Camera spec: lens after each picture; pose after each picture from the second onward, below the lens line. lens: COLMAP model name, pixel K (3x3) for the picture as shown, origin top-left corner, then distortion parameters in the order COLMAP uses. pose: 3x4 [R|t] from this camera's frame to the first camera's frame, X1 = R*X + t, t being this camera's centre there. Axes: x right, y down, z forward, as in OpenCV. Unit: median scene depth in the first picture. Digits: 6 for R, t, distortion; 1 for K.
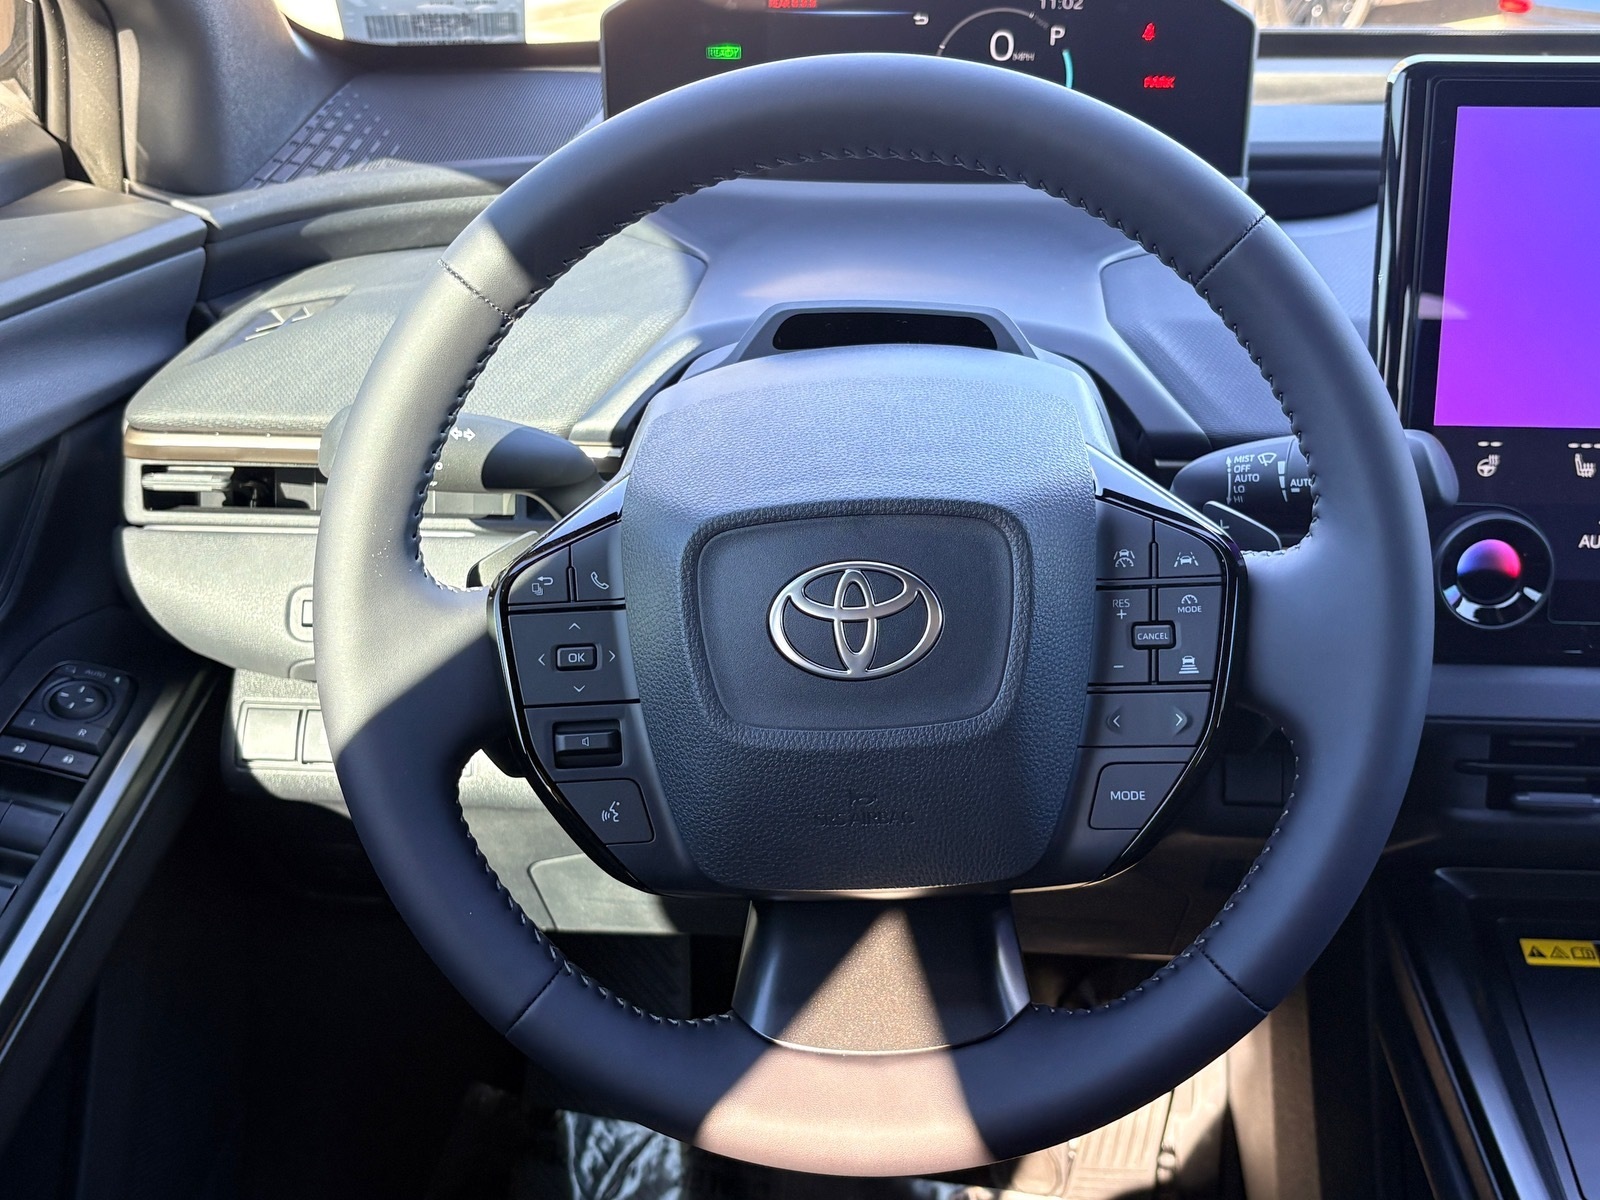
lens RADIAL K [[2043.4, 0, 800.0], [0, 2043.4, 600.0], [0, 0, 1]] dist [-0.013189, -0.048075]
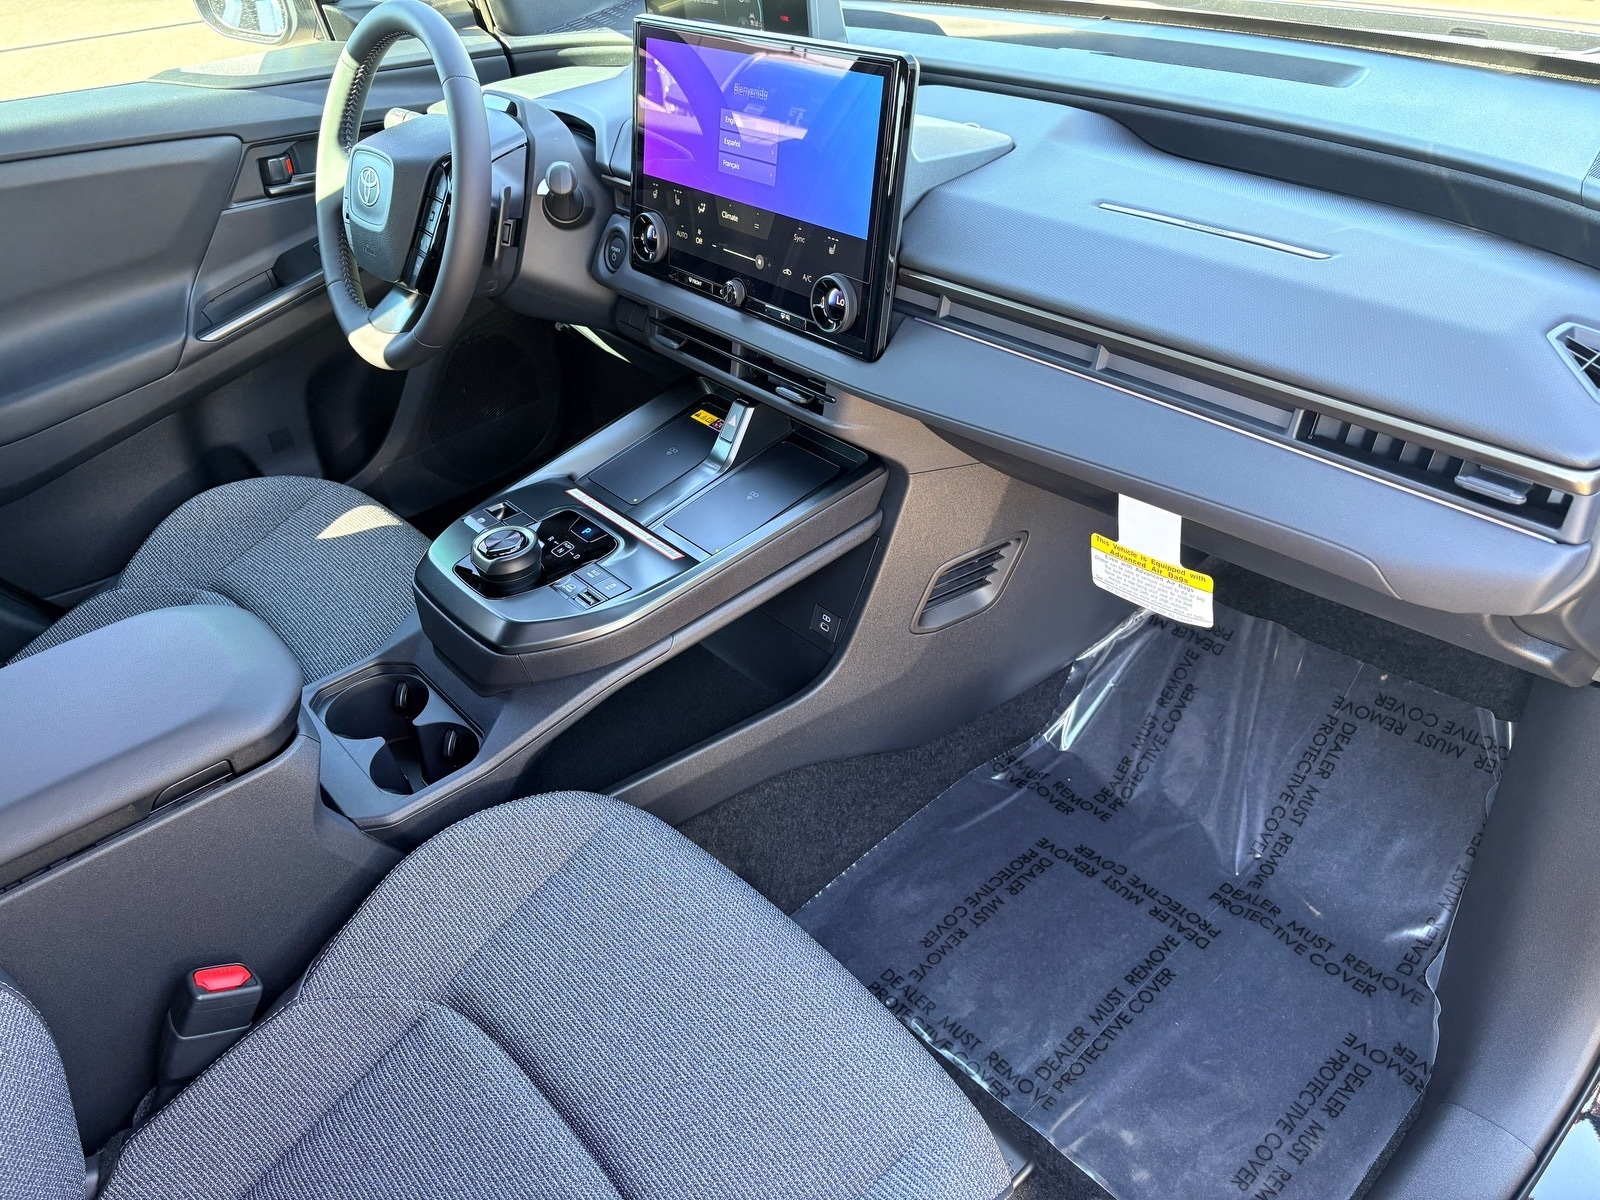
lens RADIAL K [[1276.7, 0, 800.0], [0, 1276.7, 600.0], [0, 0, 1]] dist [0.005289, 0.000415]
pose [[0.694594, 0.360298, -0.622675, 1.448554], [-0.213675, 0.929810, 0.299661, -0.099839], [0.686937, -0.075093, 0.722827, -0.027187]]
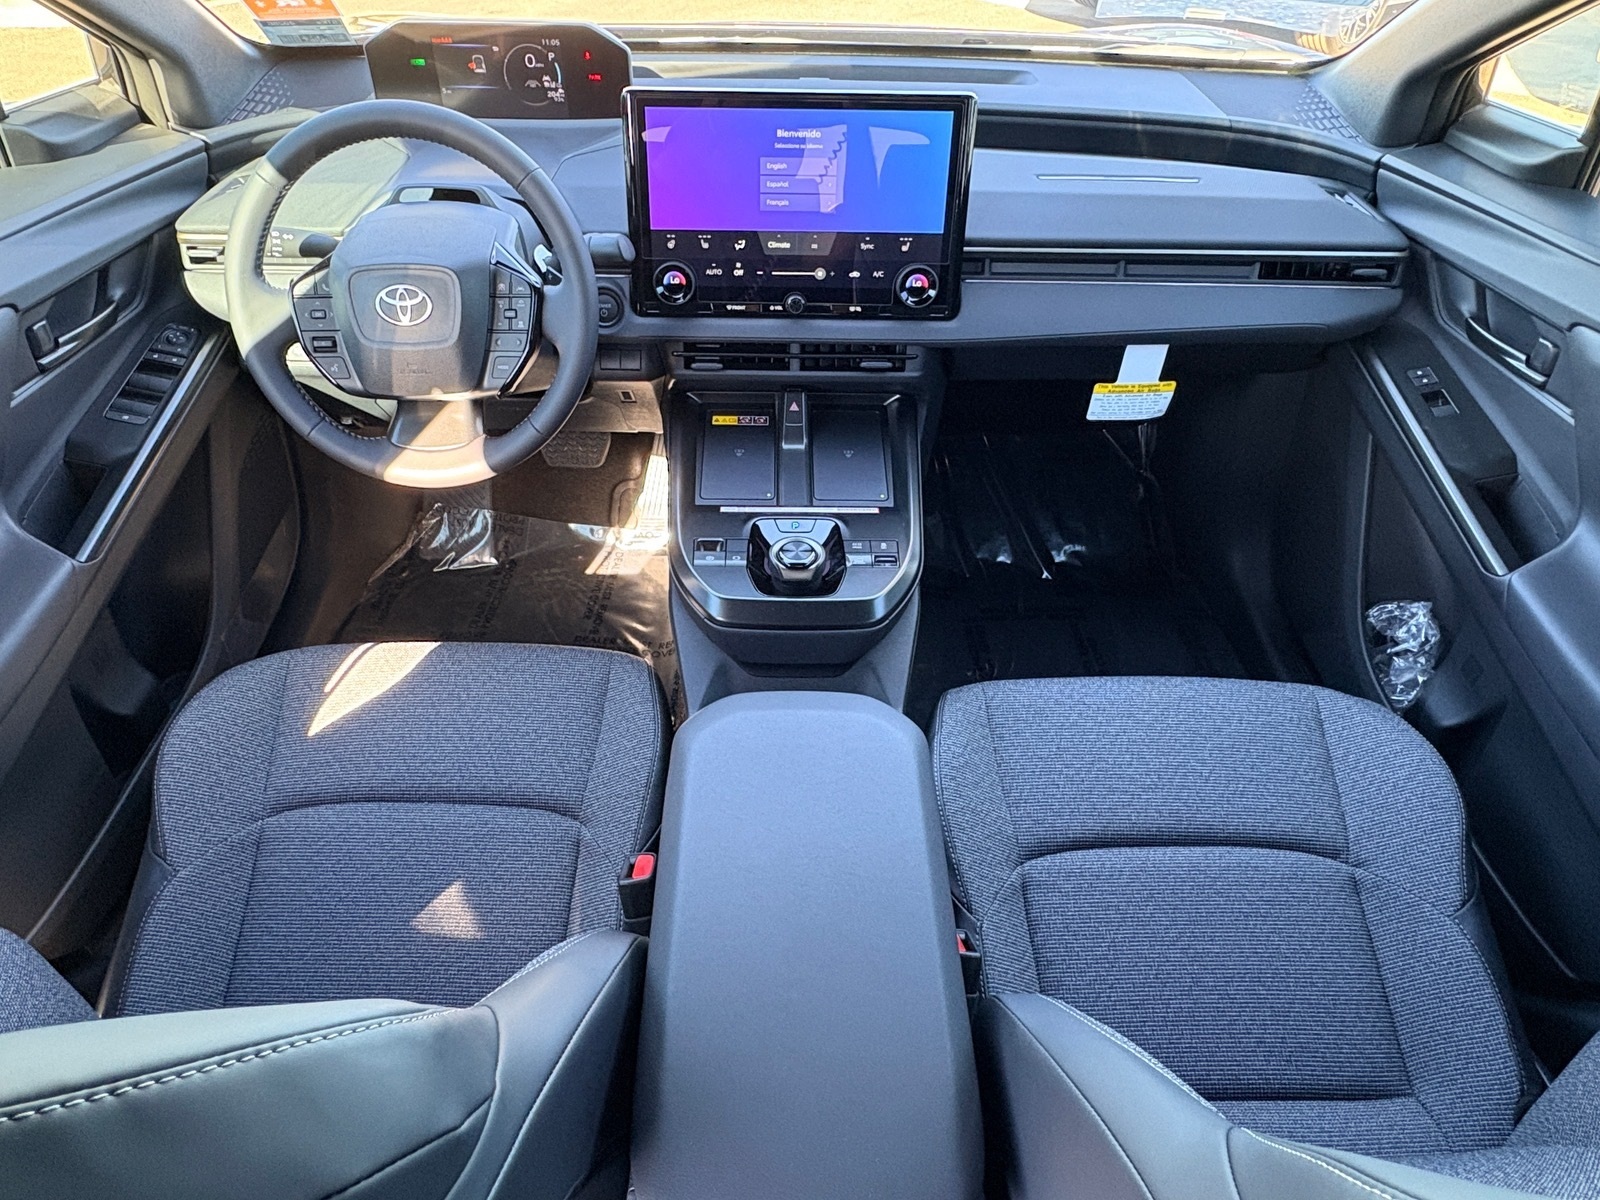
lens RADIAL K [[1042.6, 0, 790.2], [0, 1042.6, 605.3], [0, 0, 1]] dist [0.001045, 0.000208]
pose [[0.996991, -0.033843, 0.069740, 0.349456], [0.011872, 0.955713, 0.294061, -0.009571], [-0.076603, -0.292348, 0.953239, -0.489724]]
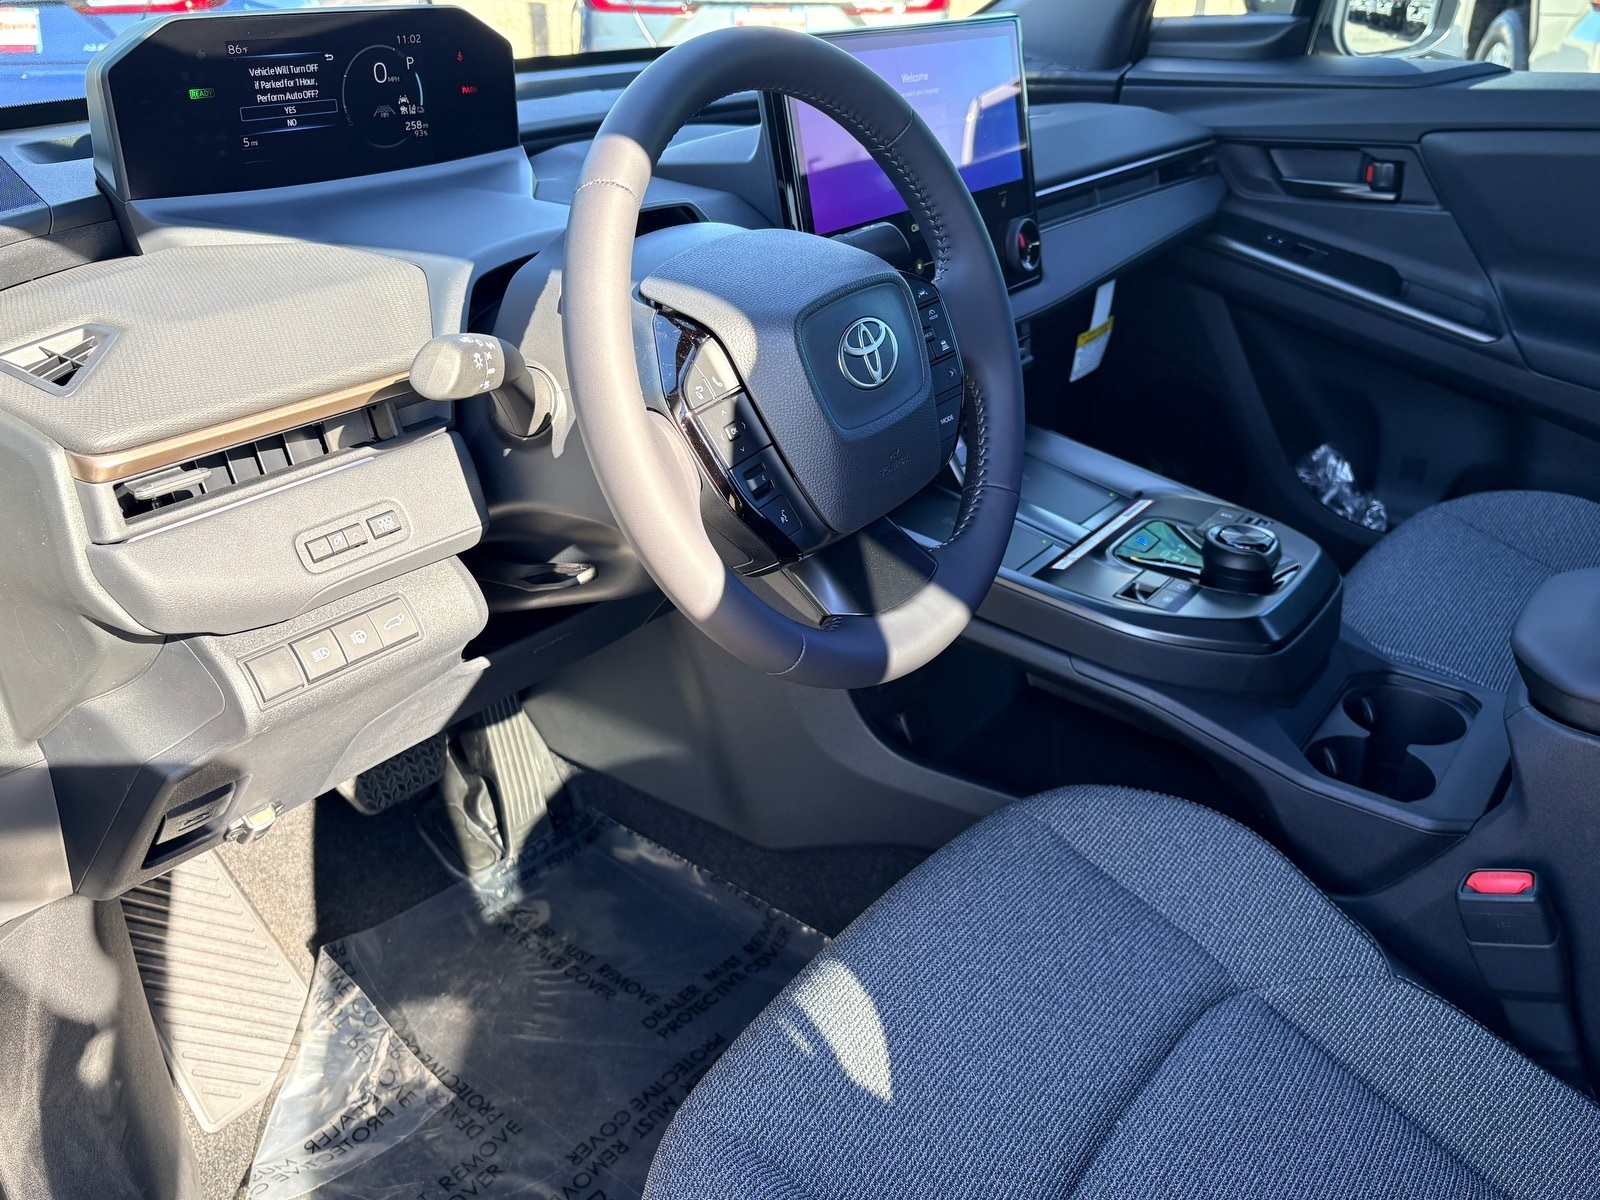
lens RADIAL K [[1327.6, 0, 800.0], [0, 1327.6, 600.0], [0, 0, 1]] dist [0.040118, -0.057613]
pose [[0.543713, -0.370618, 0.753006, -0.677763], [0.323826, 0.920380, 0.219176, -0.045896], [-0.774282, 0.124674, 0.620438, 0.267020]]
